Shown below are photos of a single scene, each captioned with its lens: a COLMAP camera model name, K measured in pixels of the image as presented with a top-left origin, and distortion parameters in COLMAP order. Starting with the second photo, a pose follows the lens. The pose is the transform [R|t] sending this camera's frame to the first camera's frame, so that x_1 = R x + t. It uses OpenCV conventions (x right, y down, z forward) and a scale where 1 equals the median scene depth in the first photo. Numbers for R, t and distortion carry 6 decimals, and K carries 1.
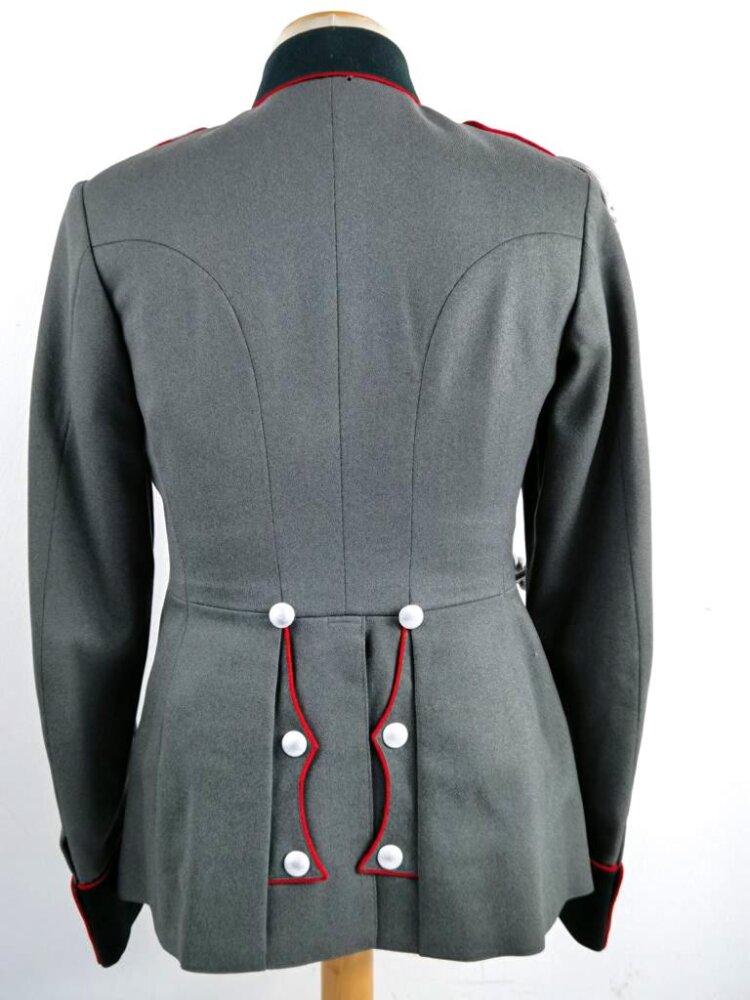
lens RADIAL K [[1270.9, 0, 375.0], [0, 1270.9, 500.0], [0, 0, 1]] dist [0.152960, -1.049405]
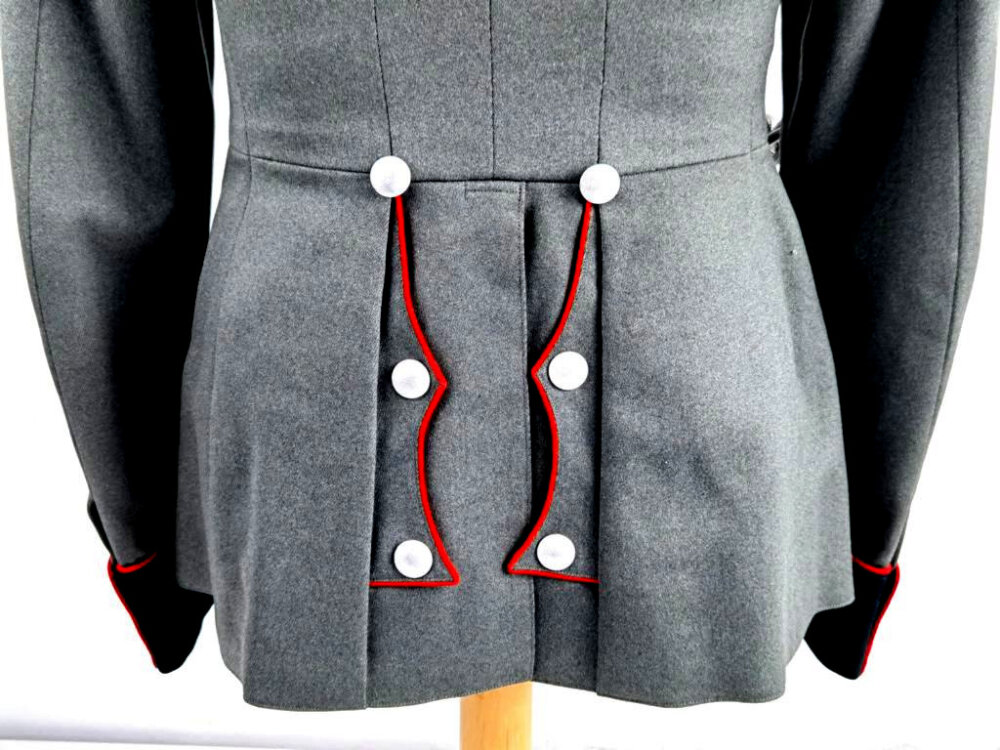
lens RADIAL K [[1270.9, 0, 500.0], [0, 1270.9, 375.0], [0, 0, 1]] dist [0.152960, -1.049405]
pose [[0.997989, 0.028031, -0.056857, 0.017956], [-0.016706, 0.981511, 0.190674, 0.065843], [0.061151, -0.189341, 0.980005, 0.375234]]
